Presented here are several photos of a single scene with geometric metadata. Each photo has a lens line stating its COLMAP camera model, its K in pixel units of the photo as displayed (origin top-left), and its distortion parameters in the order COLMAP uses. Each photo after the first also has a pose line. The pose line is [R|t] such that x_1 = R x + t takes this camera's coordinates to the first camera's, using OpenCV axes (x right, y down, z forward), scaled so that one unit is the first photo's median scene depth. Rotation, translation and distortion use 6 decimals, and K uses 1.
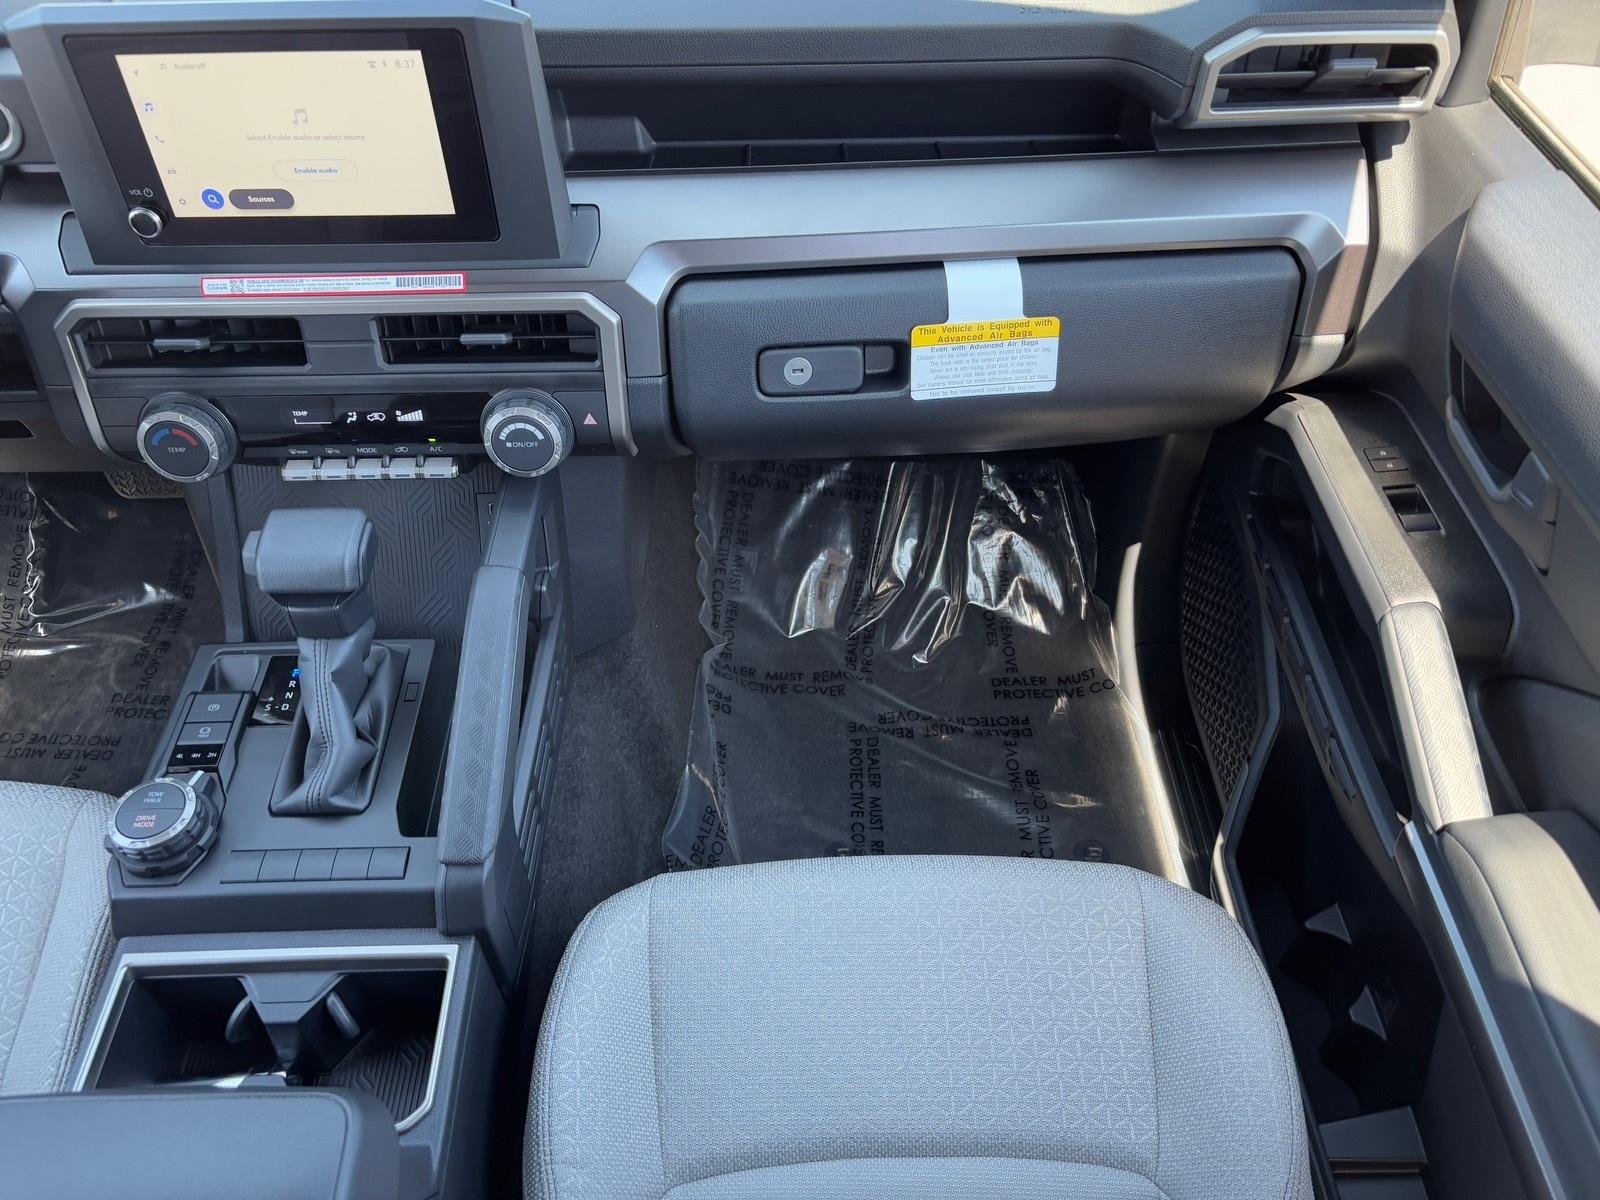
lens RADIAL K [[1218.2, 0, 797.7], [0, 1218.2, 612.3], [0, 0, 1]] dist [0.042041, -0.053467]
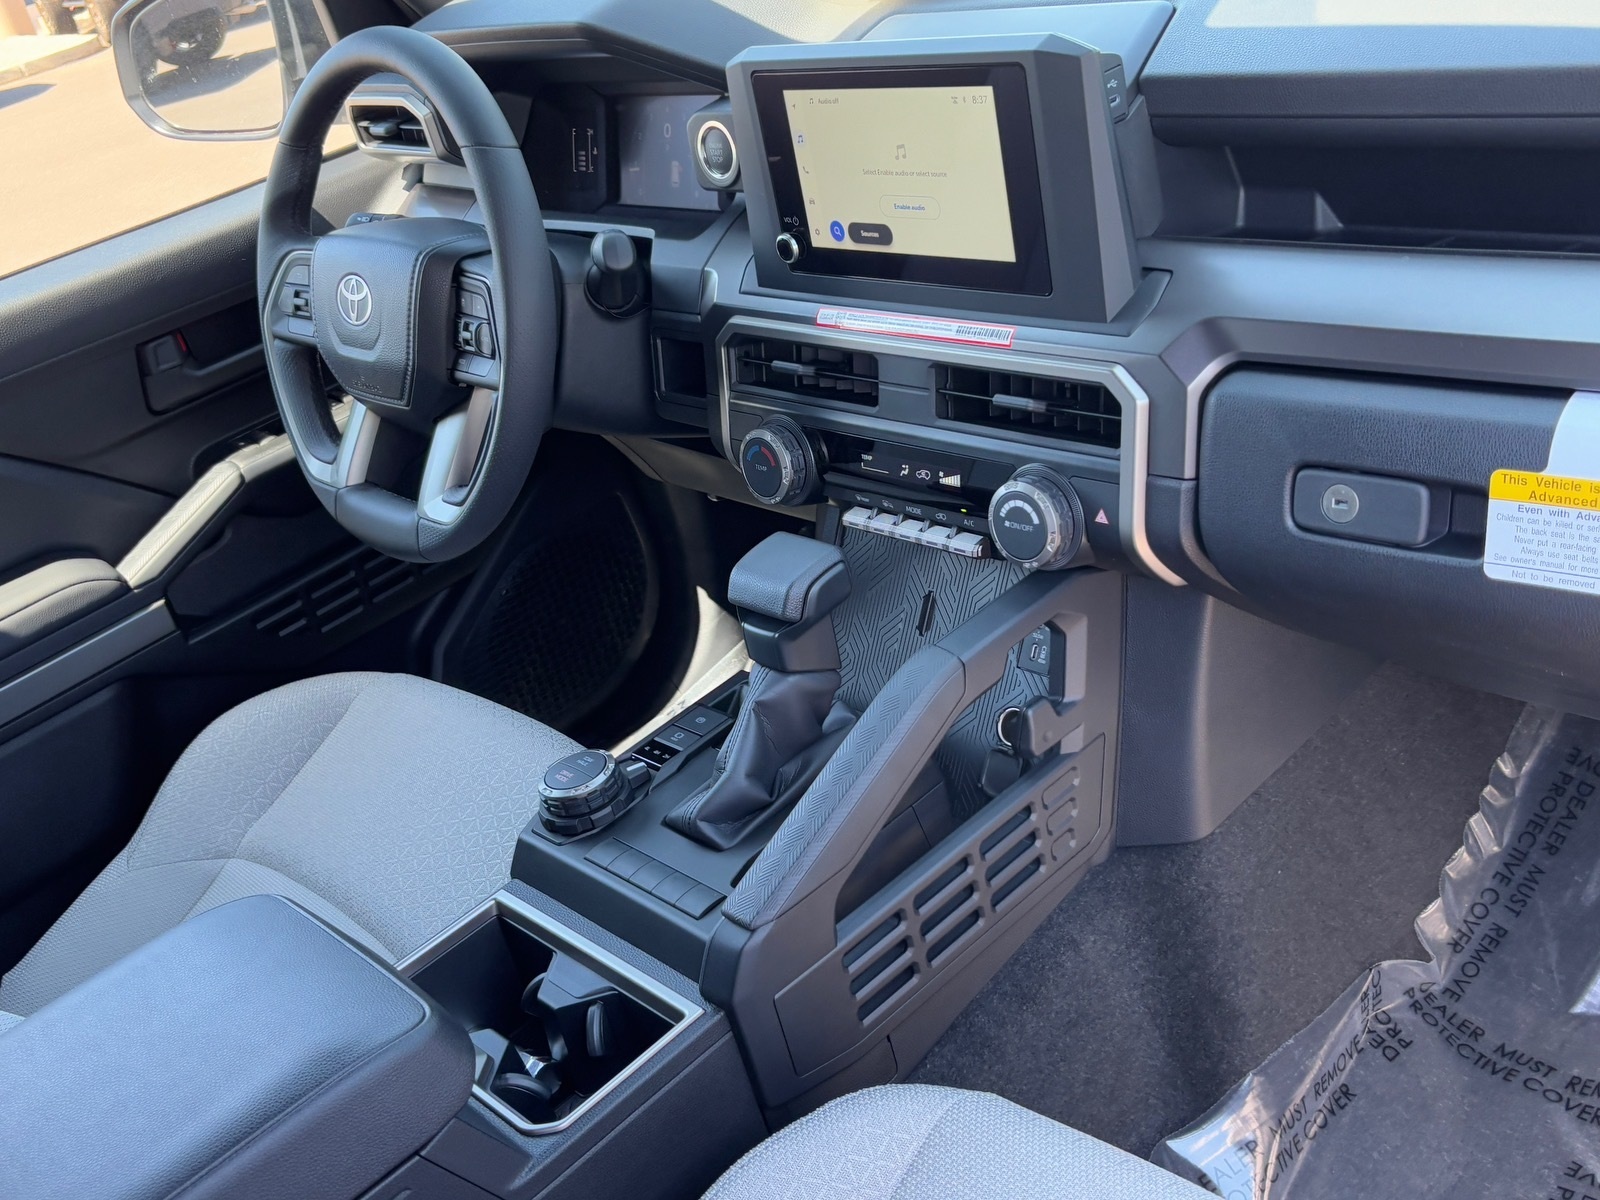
lens RADIAL K [[1673.3, 0, 817.2], [0, 1673.3, 626.3], [0, 0, 1]] dist [0.066652, 0.000000]
pose [[0.657636, 0.230057, -0.717348, 0.549086], [-0.374337, 0.926143, -0.046159, 0.035524], [0.653748, 0.298885, 0.695184, 0.110745]]
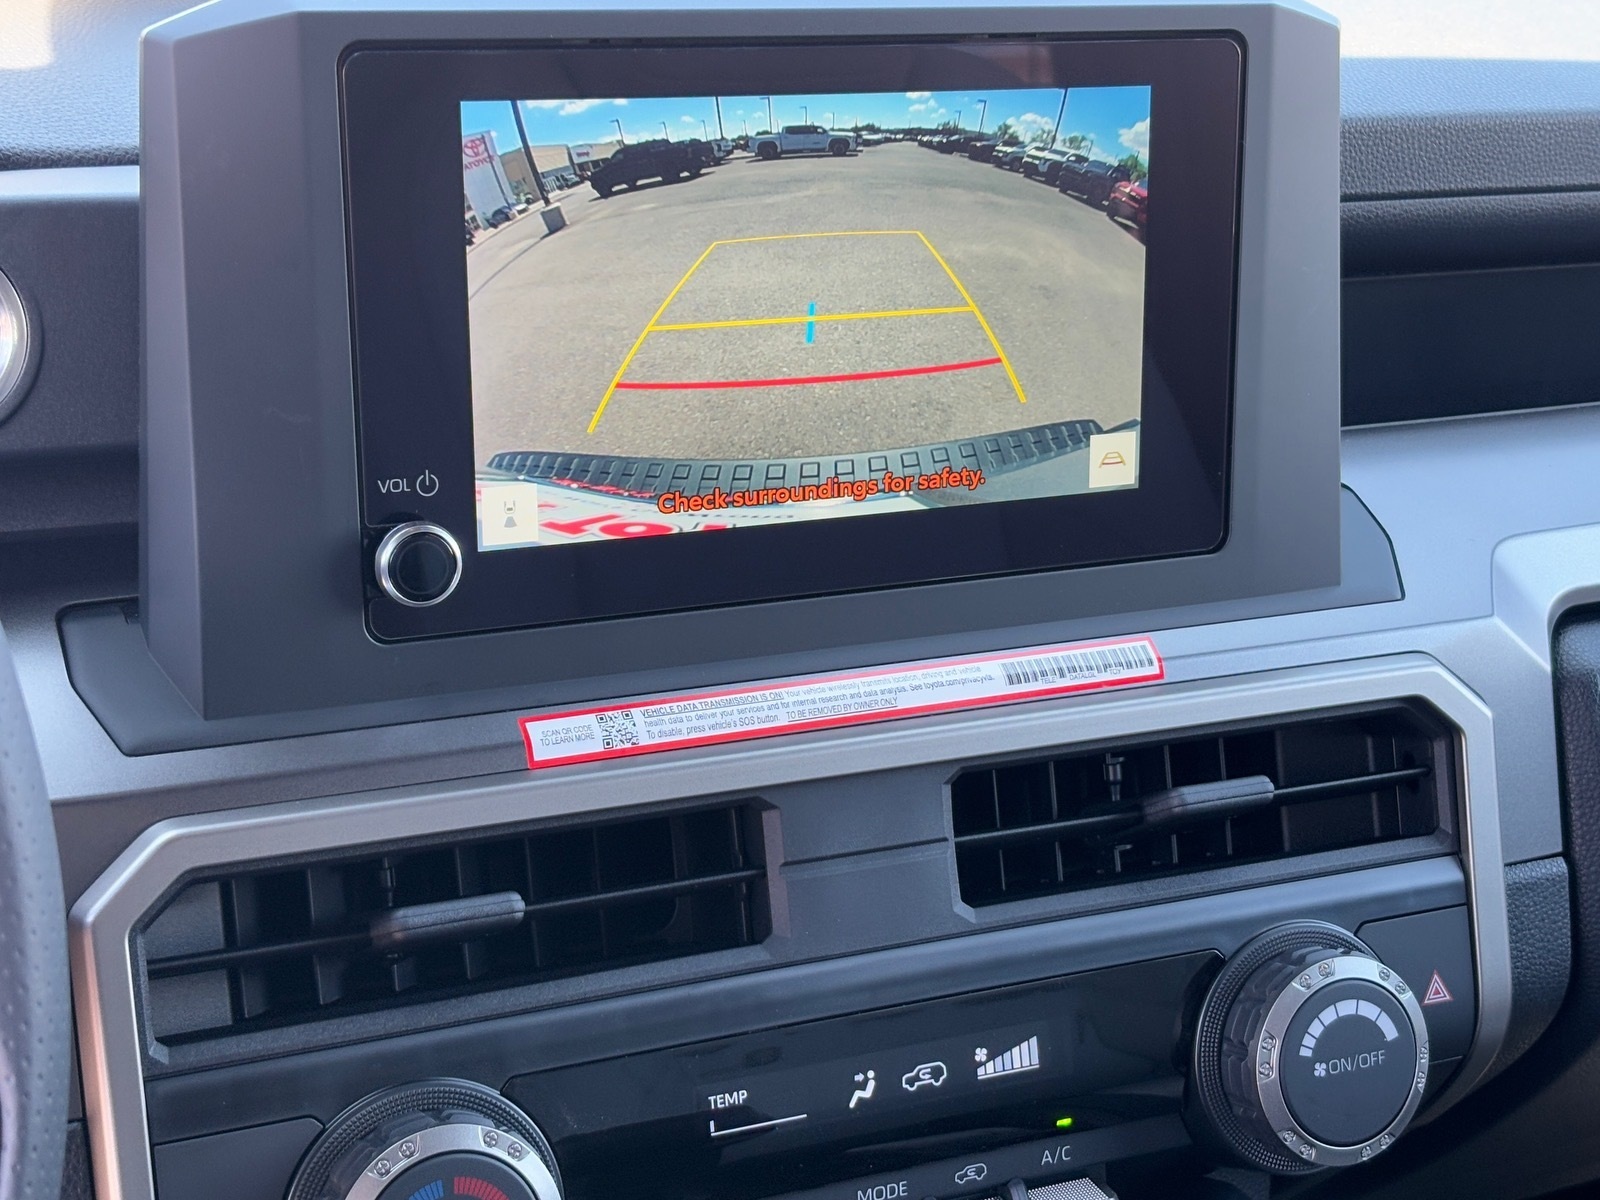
lens RADIAL K [[2618.2, 0, 776.1], [0, 2618.2, 646.7], [0, 0, 1]] dist [0.143644, 0.000000]
pose [[0.913051, -0.094518, 0.396742, -0.690388], [0.282506, 0.848181, -0.448084, 0.062866], [-0.294157, 0.521206, 0.801134, 0.358220]]
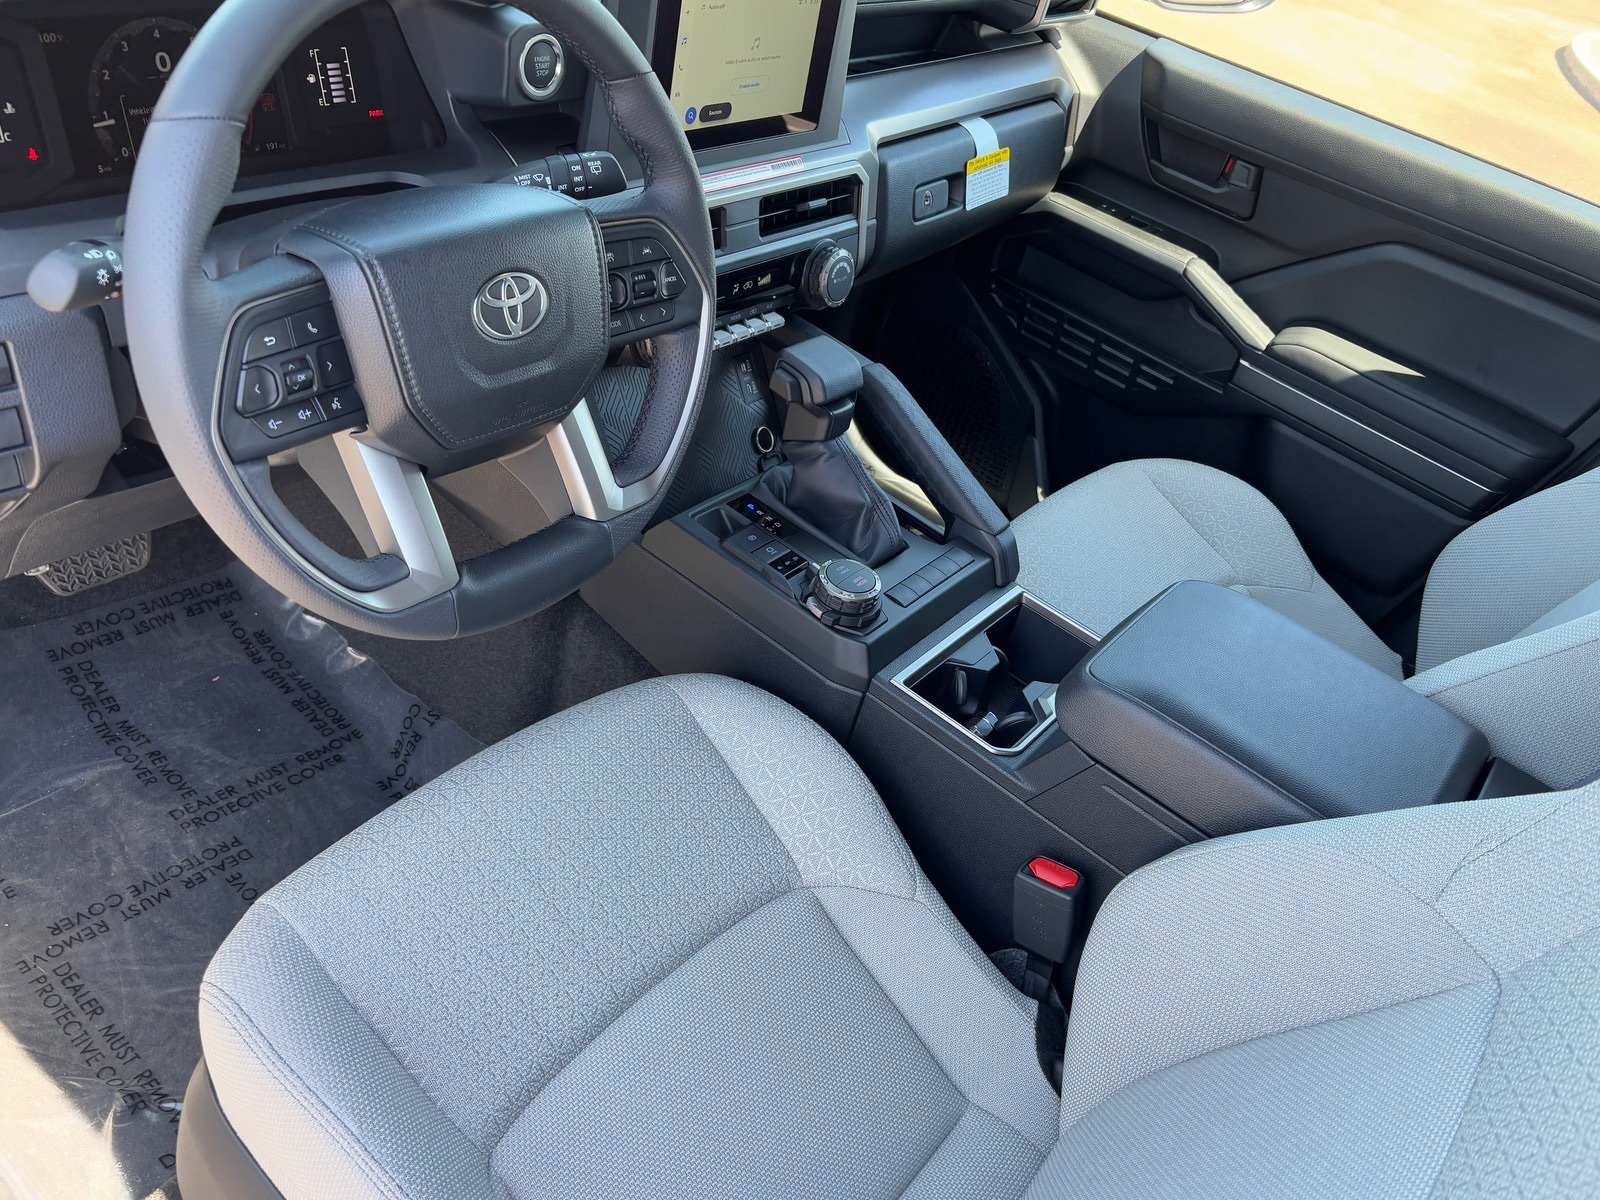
lens RADIAL K [[1300.1, 0, 809.6], [0, 1300.1, 595.3], [0, 0, 1]] dist [0.028630, -0.031909]
pose [[0.610350, -0.348361, 0.711419, -1.423826], [0.396662, 0.911804, 0.106174, 0.016931], [-0.685662, 0.217390, 0.694701, 0.088689]]
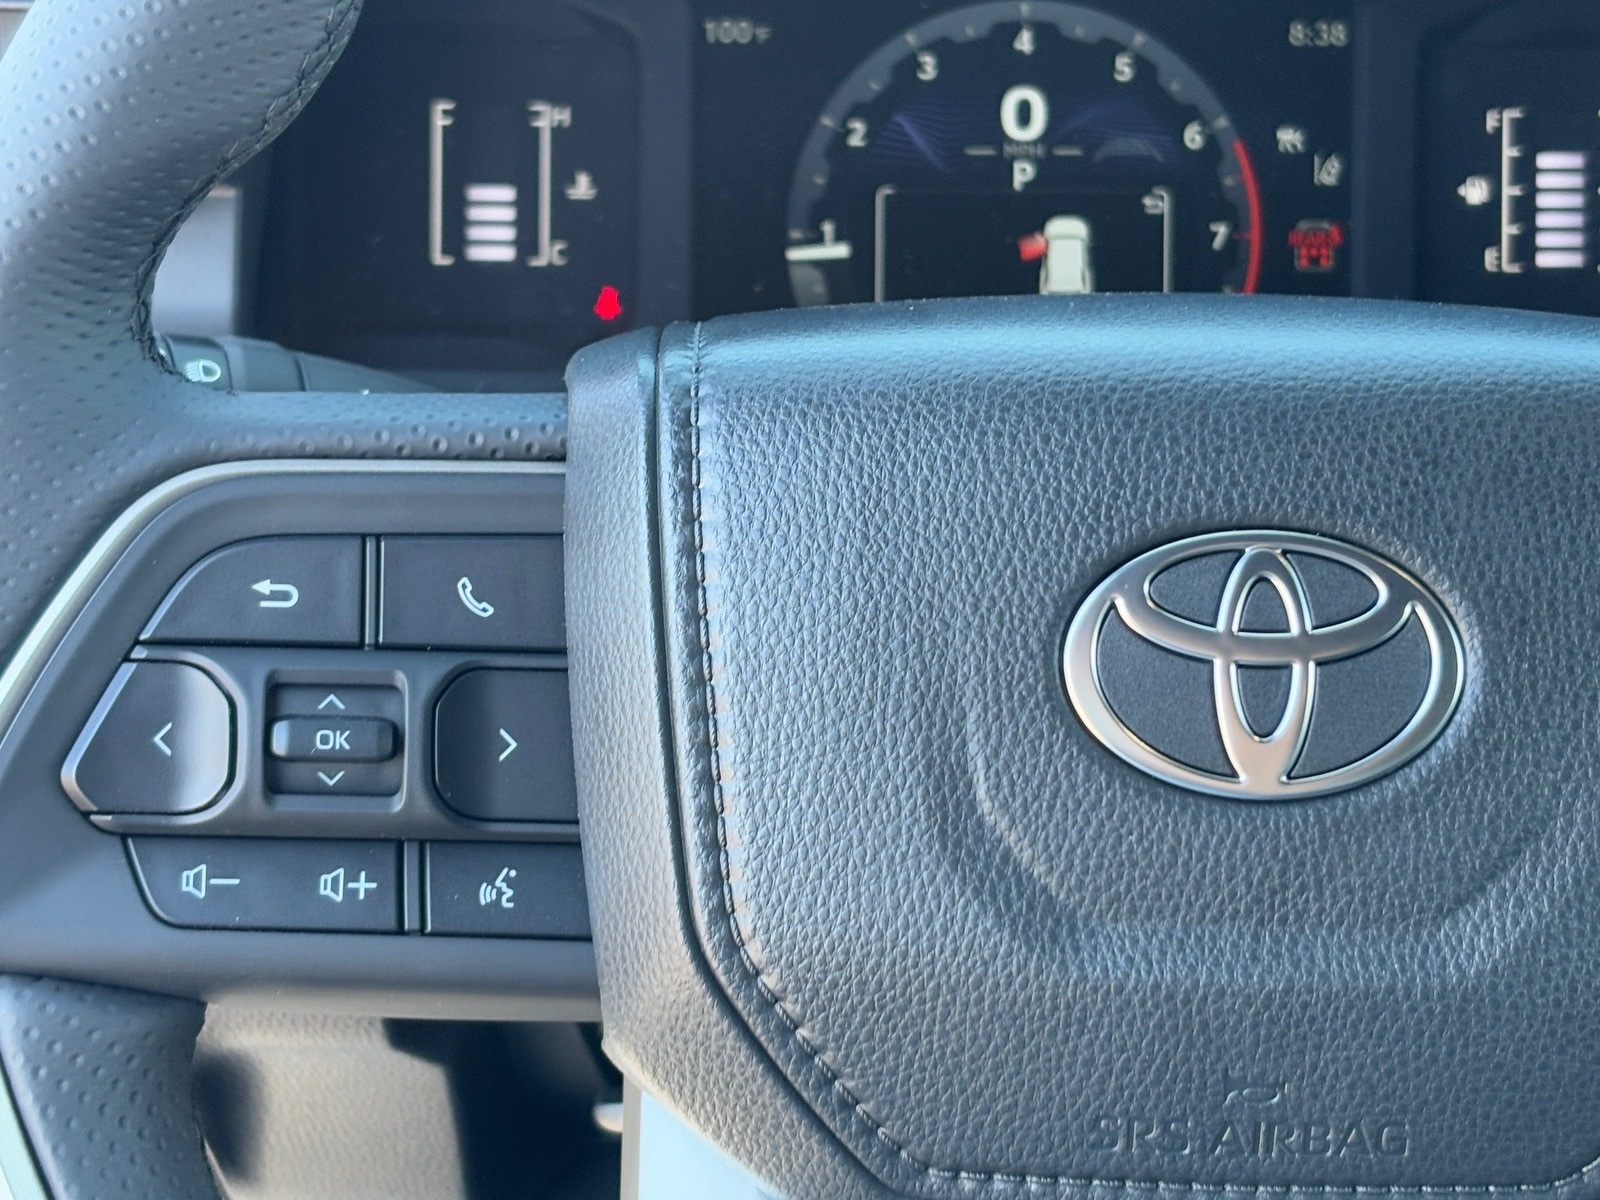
lens RADIAL K [[3040.9, 0, 739.3], [0, 3040.9, 558.9], [0, 0, 1]] dist [0.086681, 0.000000]
pose [[0.999499, 0.022063, -0.022685, -0.927395], [-0.030392, 0.869014, -0.493854, 0.081255], [0.008818, 0.494296, 0.869249, 0.361637]]
